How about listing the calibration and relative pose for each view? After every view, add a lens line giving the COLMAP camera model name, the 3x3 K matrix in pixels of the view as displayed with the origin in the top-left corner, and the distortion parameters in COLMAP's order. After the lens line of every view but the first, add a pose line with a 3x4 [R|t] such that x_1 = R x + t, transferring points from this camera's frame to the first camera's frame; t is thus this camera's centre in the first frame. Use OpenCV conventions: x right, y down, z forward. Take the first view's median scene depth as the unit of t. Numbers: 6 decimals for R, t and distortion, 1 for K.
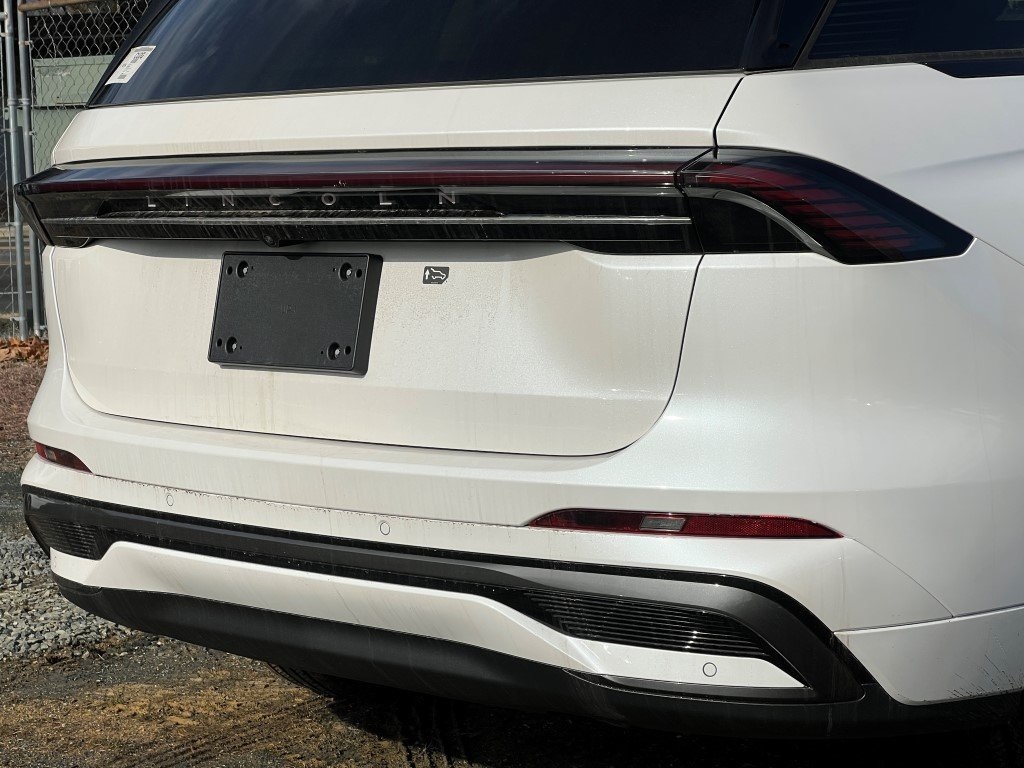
lens RADIAL K [[2684.5, 0, 512.0], [0, 2684.5, 384.0], [0, 0, 1]] dist [-0.088331, 10.632347]
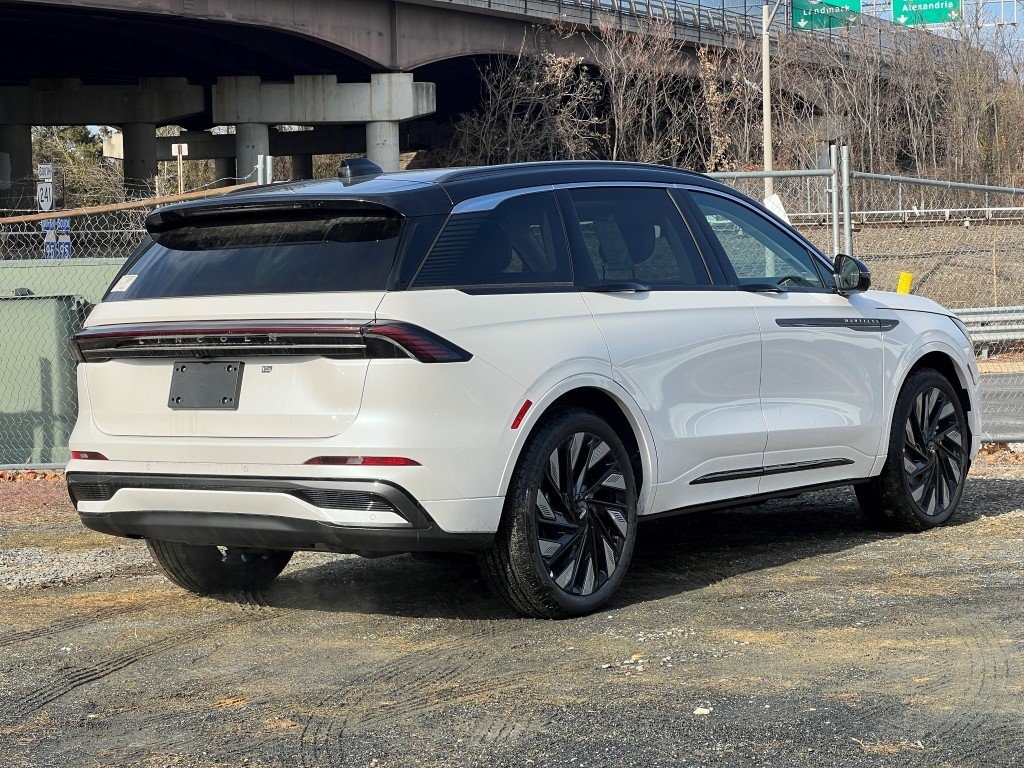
lens RADIAL K [[2684.5, 0, 512.0], [0, 2684.5, 384.0], [0, 0, 1]] dist [-0.088331, 10.632347]
pose [[0.995252, 0.008371, 0.096972, -0.043722], [-0.001540, 0.997525, -0.070300, 0.150088], [-0.097320, 0.069817, 0.992801, -1.522326]]
